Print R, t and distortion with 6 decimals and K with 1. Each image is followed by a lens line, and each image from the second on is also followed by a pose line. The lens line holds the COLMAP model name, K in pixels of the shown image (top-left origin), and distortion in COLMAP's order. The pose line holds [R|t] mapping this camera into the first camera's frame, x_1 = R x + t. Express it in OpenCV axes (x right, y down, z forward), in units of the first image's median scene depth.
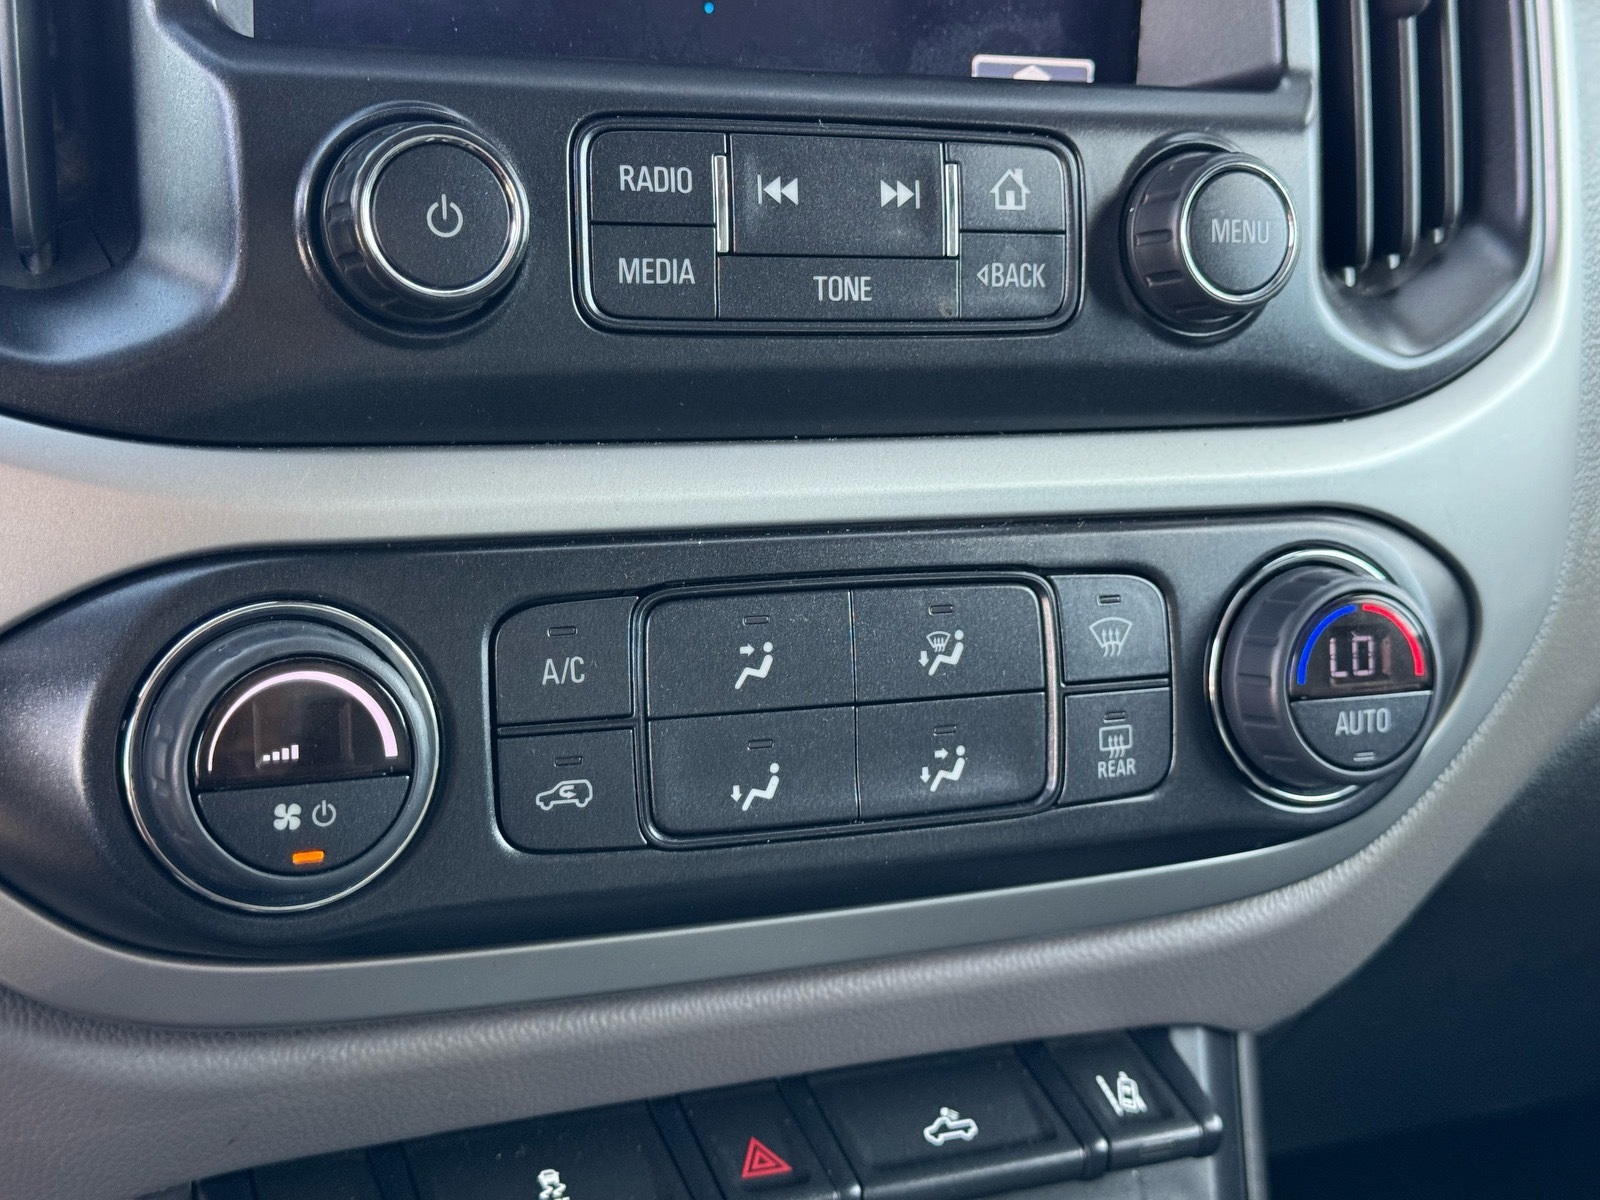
lens RADIAL K [[2247.5, 0, 804.6], [0, 2247.5, 592.7], [0, 0, 1]] dist [0.145739, -0.116971]
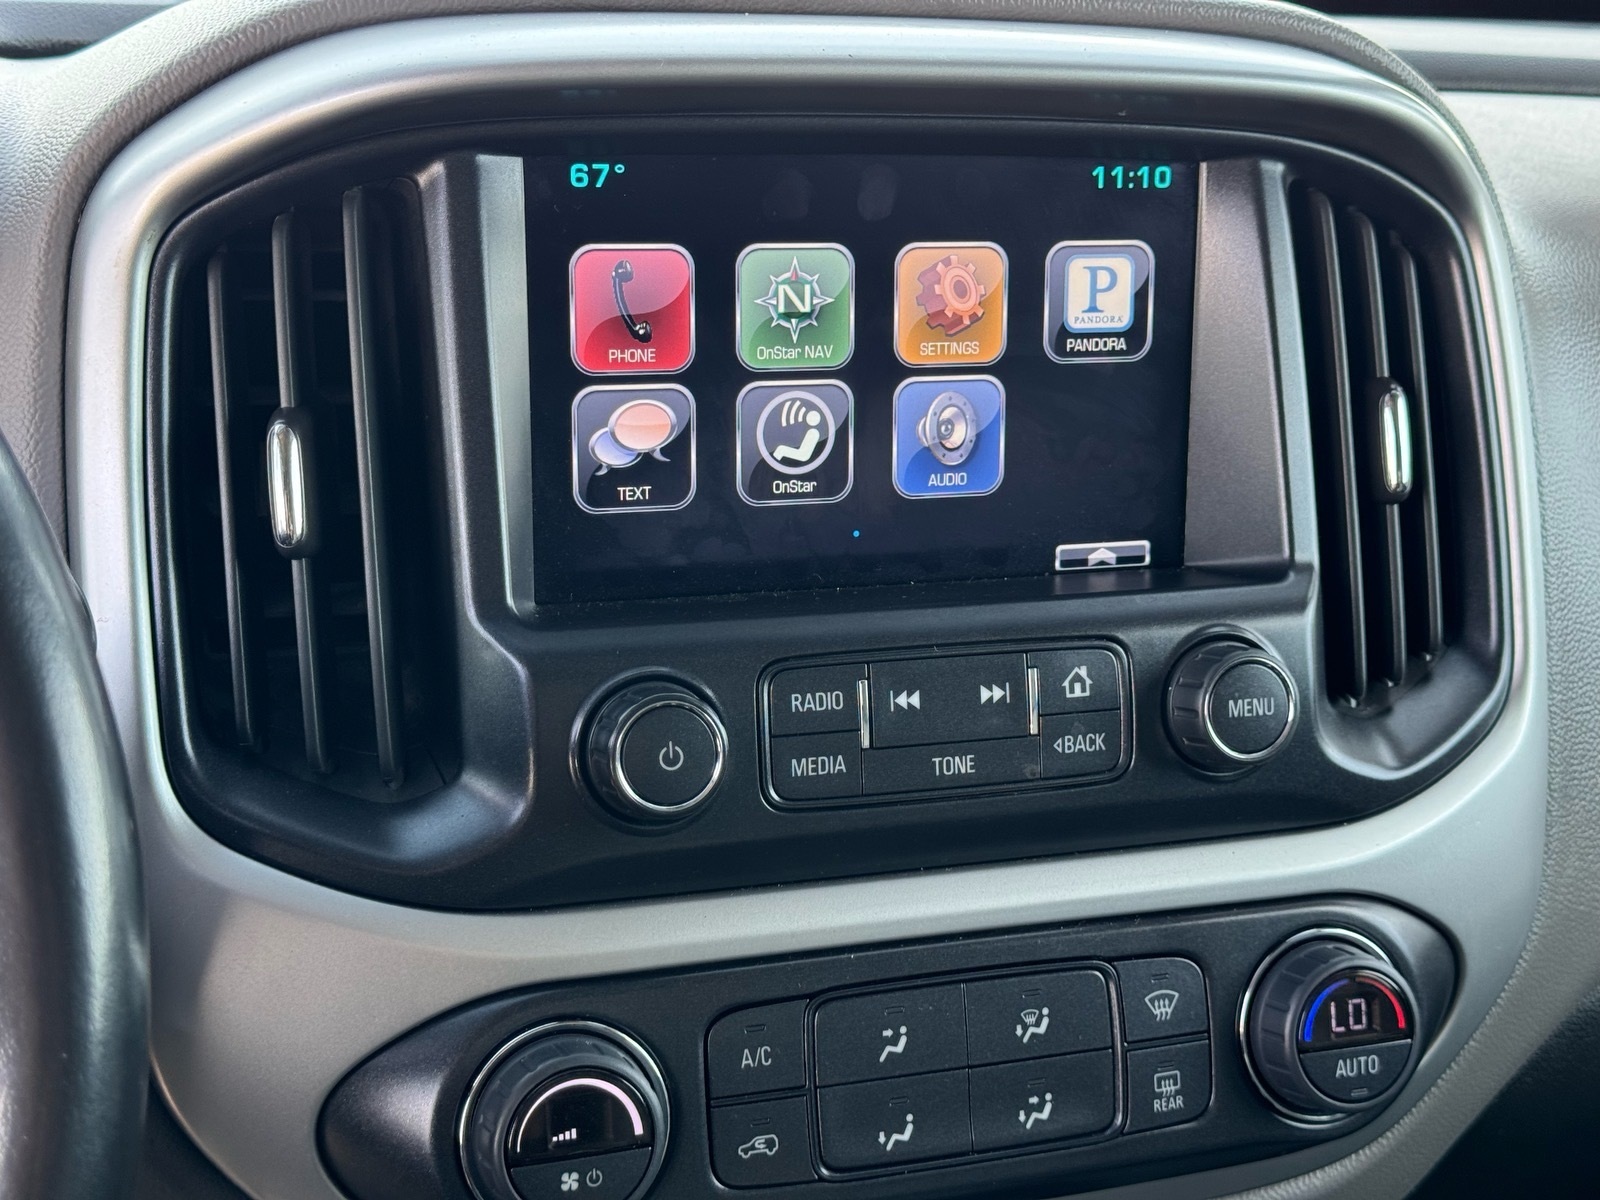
lens RADIAL K [[2226.5, 0, 803.5], [0, 2226.5, 630.1], [0, 0, 1]] dist [0.145882, -0.123334]
pose [[0.996414, -0.015018, -0.083267, 0.038630], [0.015237, 0.999882, 0.002004, -0.213308], [0.083227, -0.003265, 0.996525, -0.353080]]
